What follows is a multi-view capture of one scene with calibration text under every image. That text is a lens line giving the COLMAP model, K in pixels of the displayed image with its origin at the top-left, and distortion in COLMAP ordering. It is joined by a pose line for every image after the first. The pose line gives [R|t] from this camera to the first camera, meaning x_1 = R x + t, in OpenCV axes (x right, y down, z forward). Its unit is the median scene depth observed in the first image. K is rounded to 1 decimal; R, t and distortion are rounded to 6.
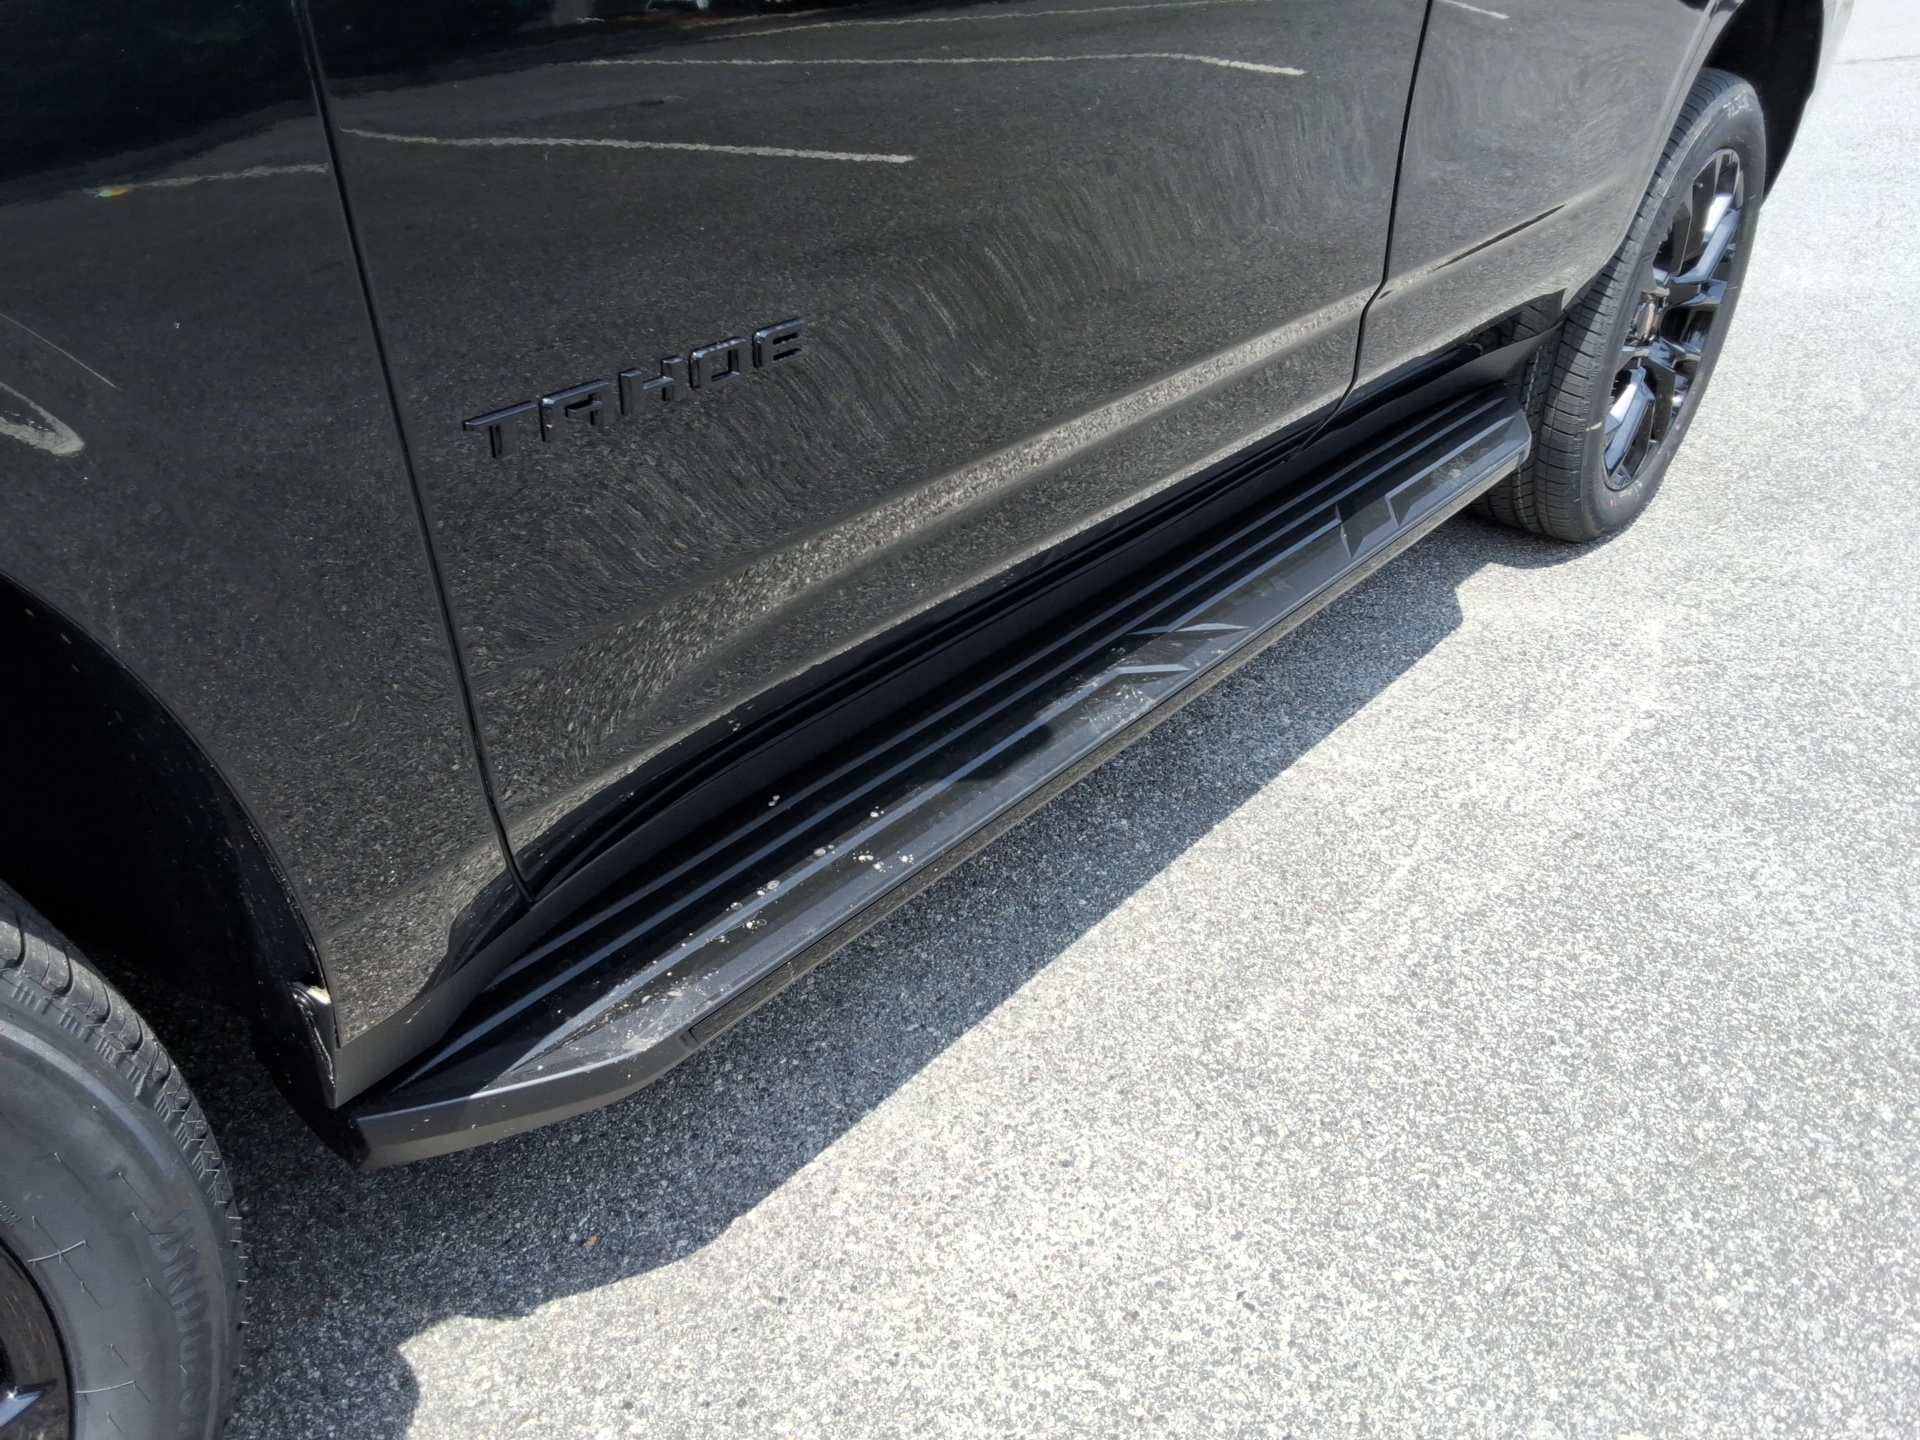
lens RADIAL K [[1552.5, 0, 977.1], [0, 1552.5, 701.0], [0, 0, 1]] dist [0.090819, -0.141022]
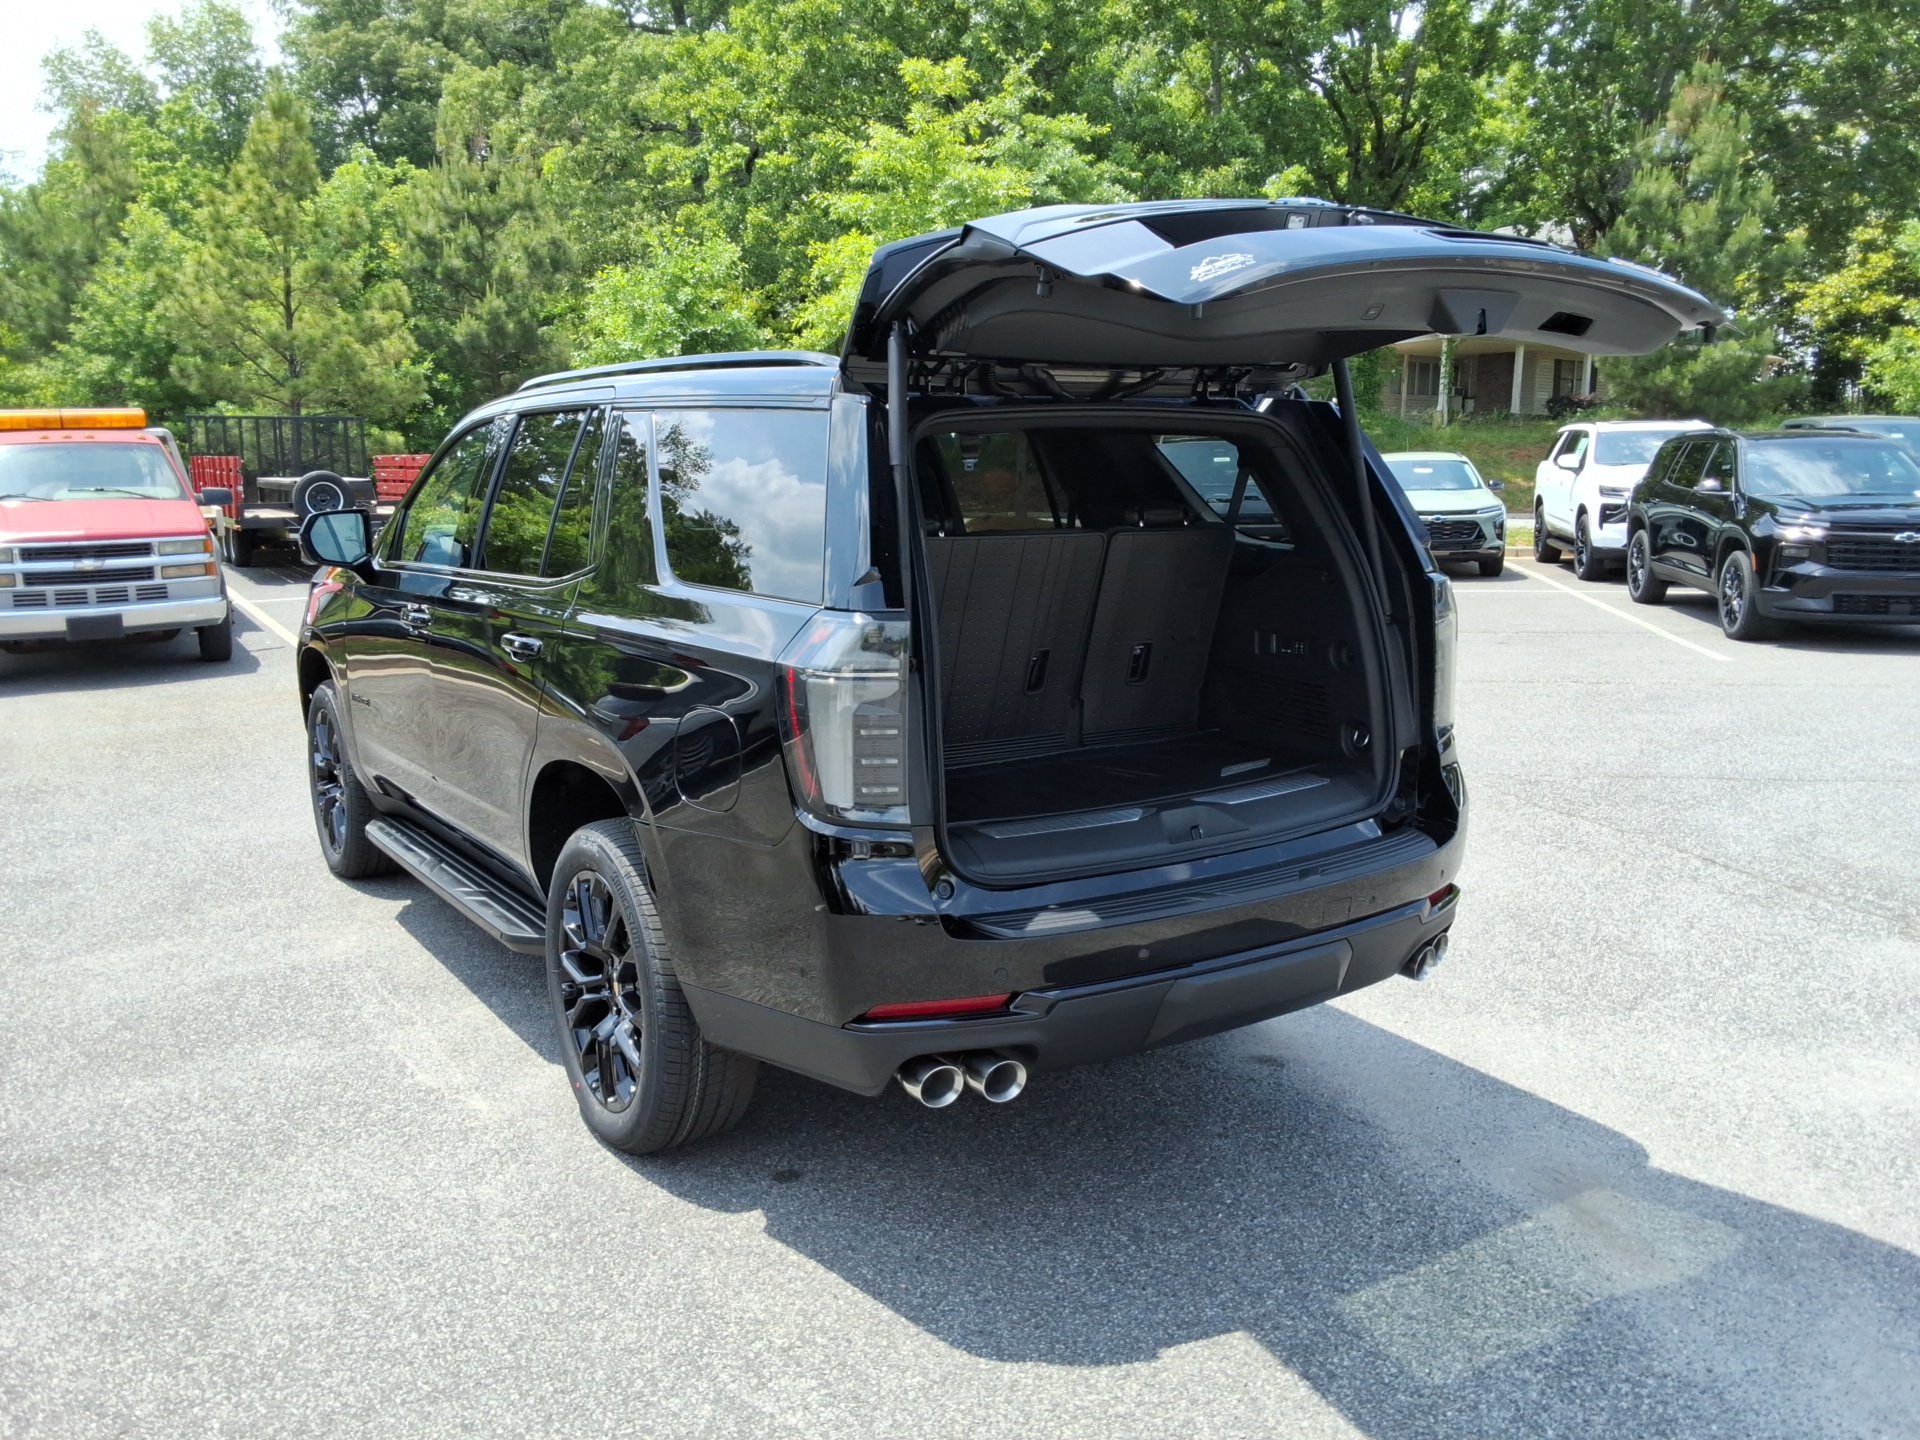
lens RADIAL K [[1552.5, 0, 975.2], [0, 1552.5, 713.0], [0, 0, 1]] dist [0.090819, -0.141022]
pose [[-0.313021, 0.095644, -0.944918, 2.290138], [-0.482709, 0.840809, 0.245012, -1.333351], [0.817930, 0.532815, -0.217023, 2.034420]]
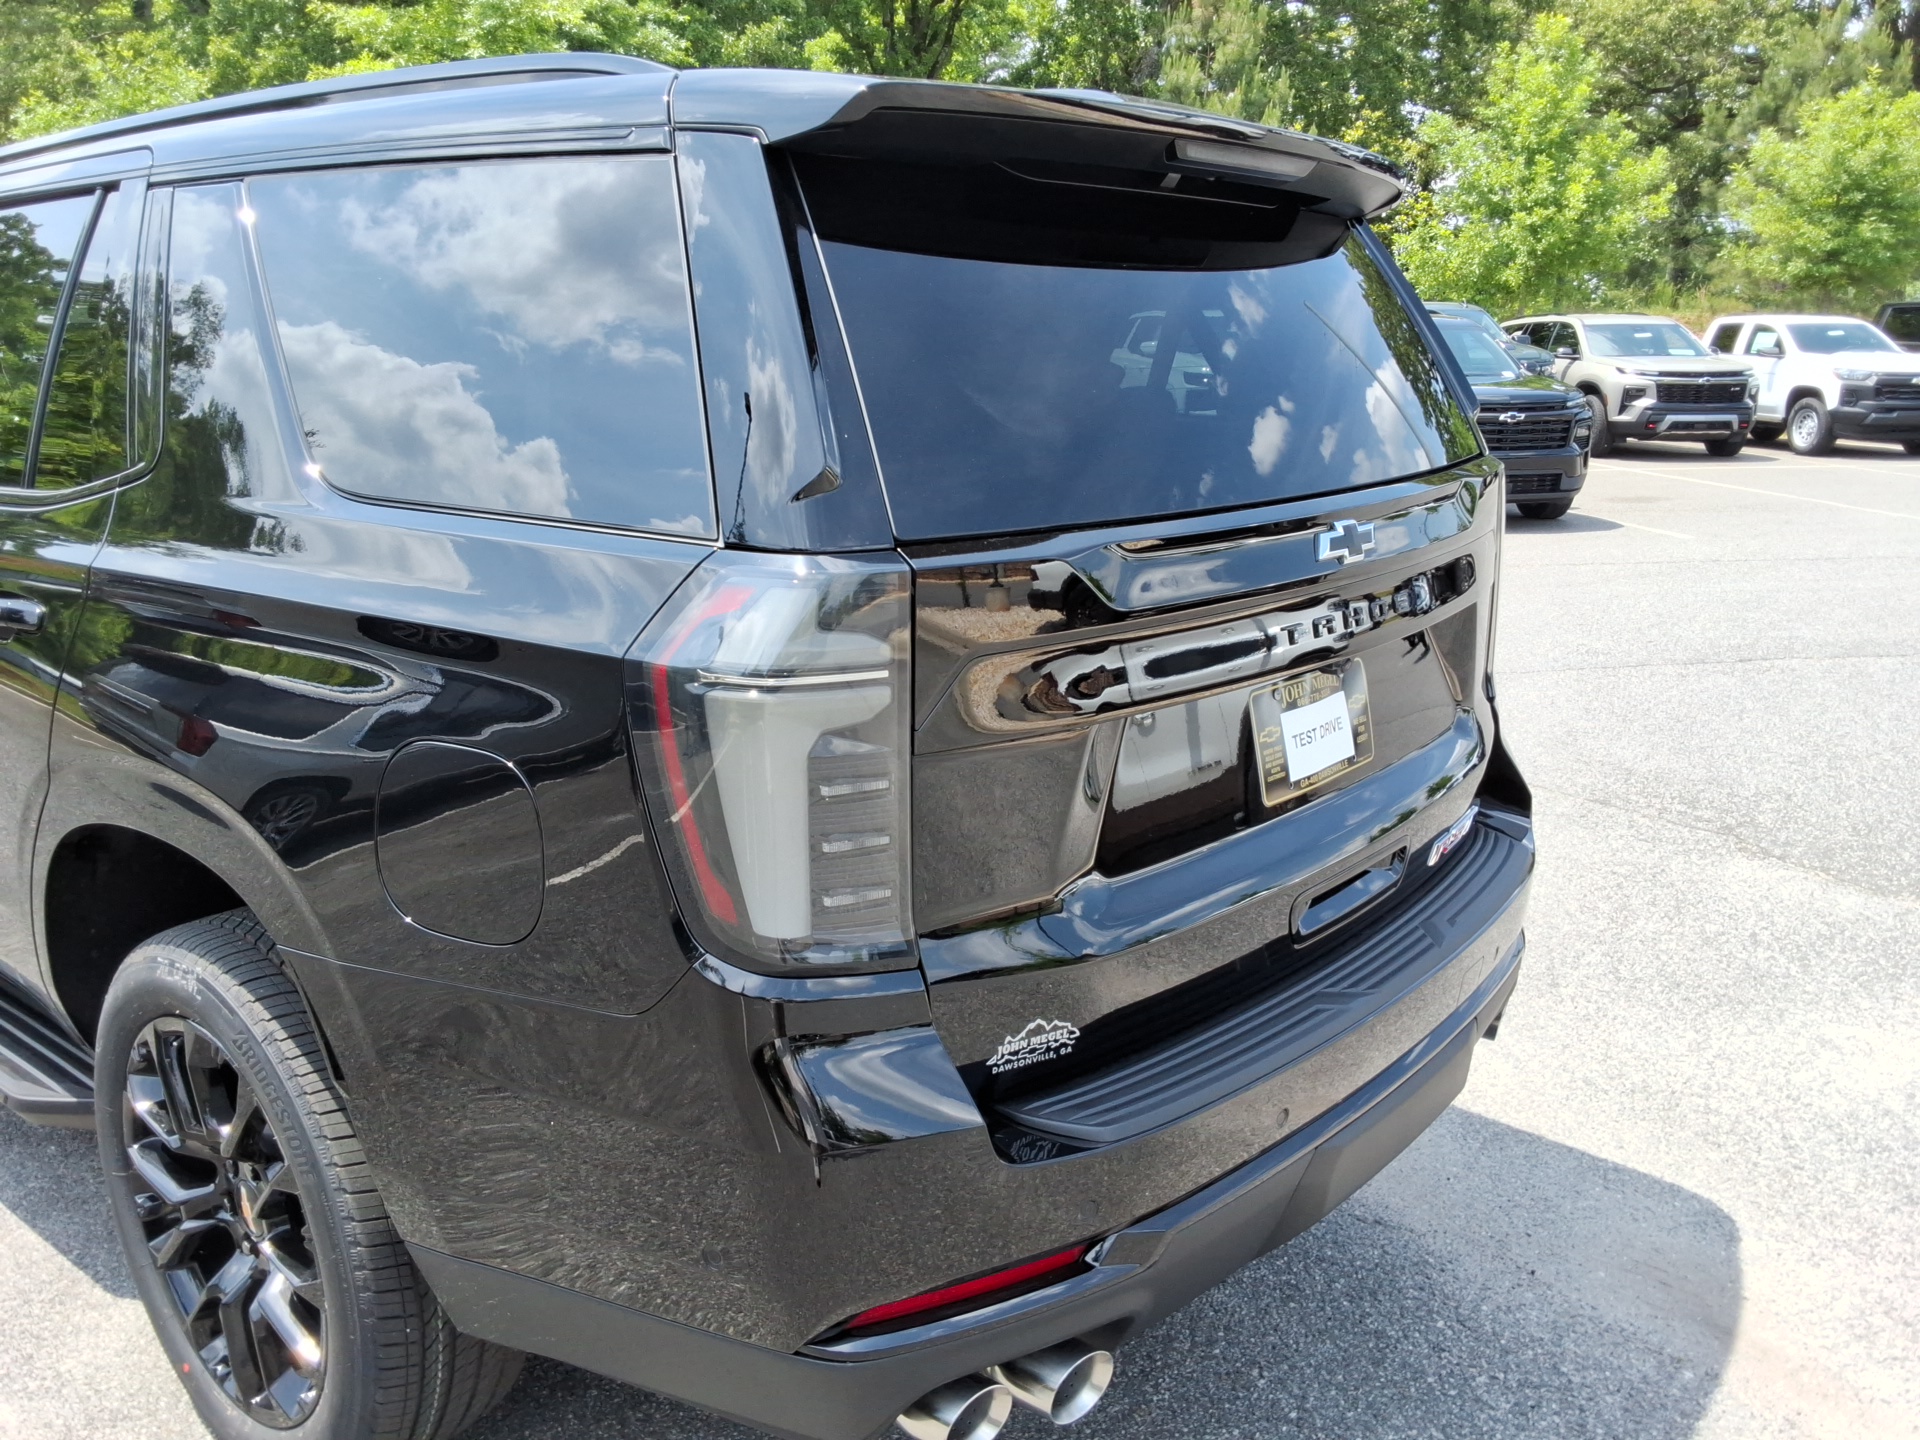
lens RADIAL K [[1552.5, 0, 984.5], [0, 1552.5, 712.5], [0, 0, 1]] dist [0.090819, -0.141022]
pose [[-0.016963, 0.170879, -0.985146, 1.647936], [-0.496717, 0.853663, 0.156626, -1.087727], [0.867747, 0.491996, 0.070398, 1.624026]]
